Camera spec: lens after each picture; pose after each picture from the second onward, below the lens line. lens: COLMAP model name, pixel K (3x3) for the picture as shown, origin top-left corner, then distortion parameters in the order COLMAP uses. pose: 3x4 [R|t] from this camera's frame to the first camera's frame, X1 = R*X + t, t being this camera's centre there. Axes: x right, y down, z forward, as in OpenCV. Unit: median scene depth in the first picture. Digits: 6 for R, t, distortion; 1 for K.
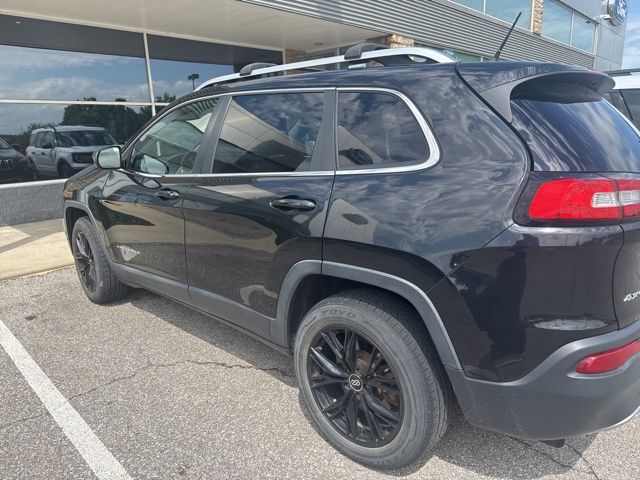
lens RADIAL K [[487.1, 0, 320.0], [0, 487.1, 240.0], [0, 0, 1]] dist [0.044296, -0.000974]
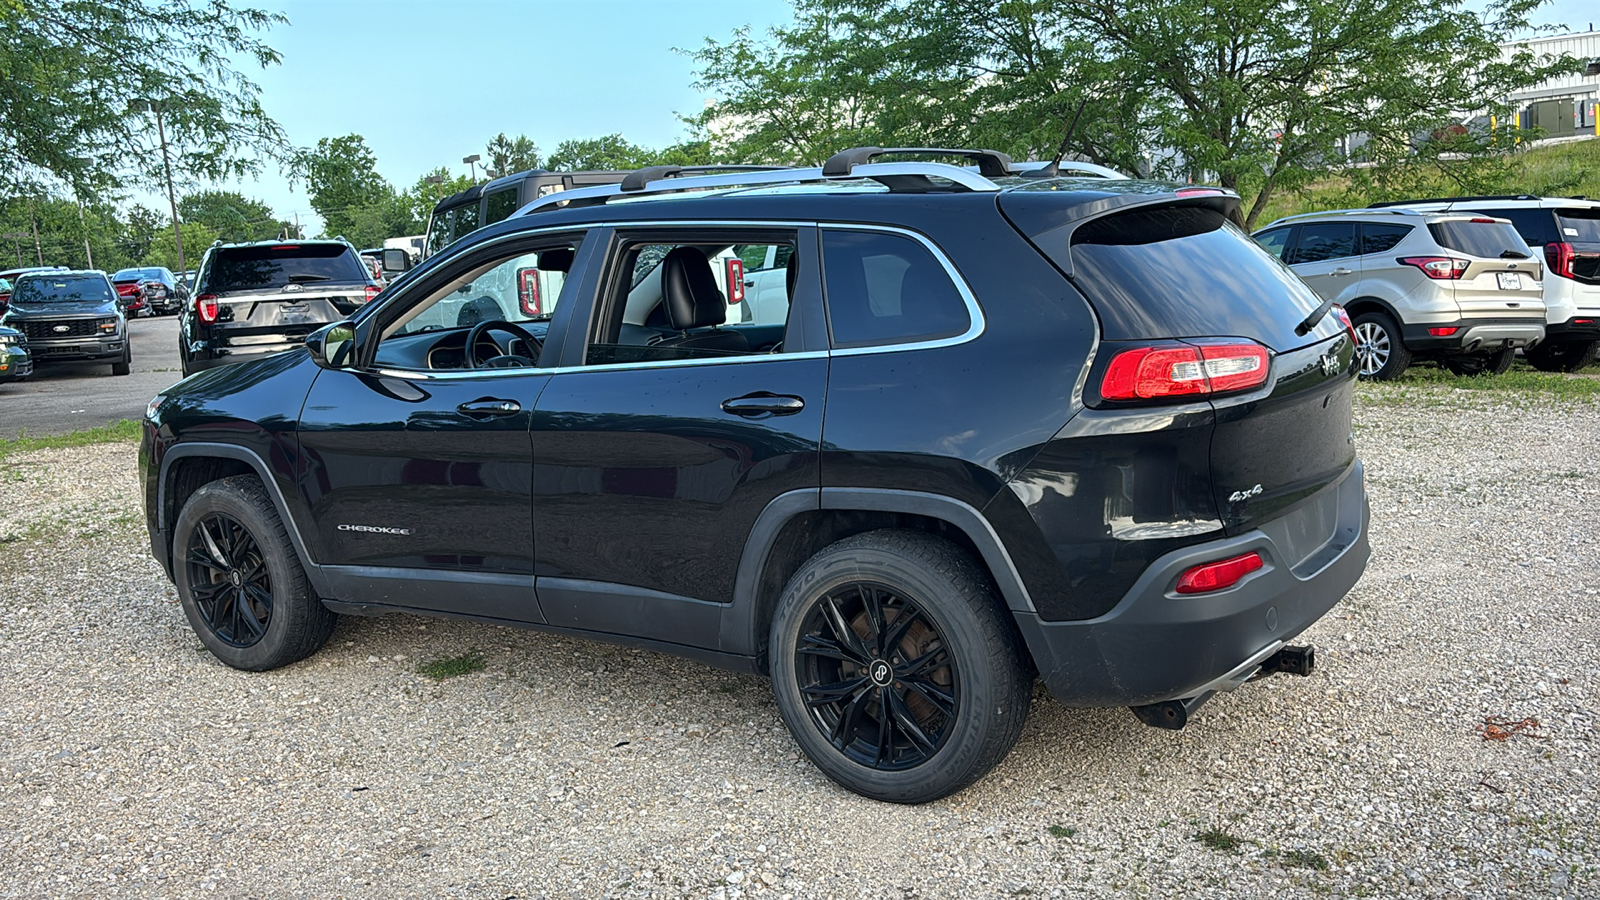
lens RADIAL K [[1725.9, 0, 800.0], [0, 1725.9, 450.0], [0, 0, 1]] dist [0.005840, -0.000008]
pose [[0.987700, -0.055007, 0.146368, -0.354670], [0.066775, 0.994812, -0.076743, 0.166656], [-0.141388, 0.085573, 0.986249, -1.271125]]
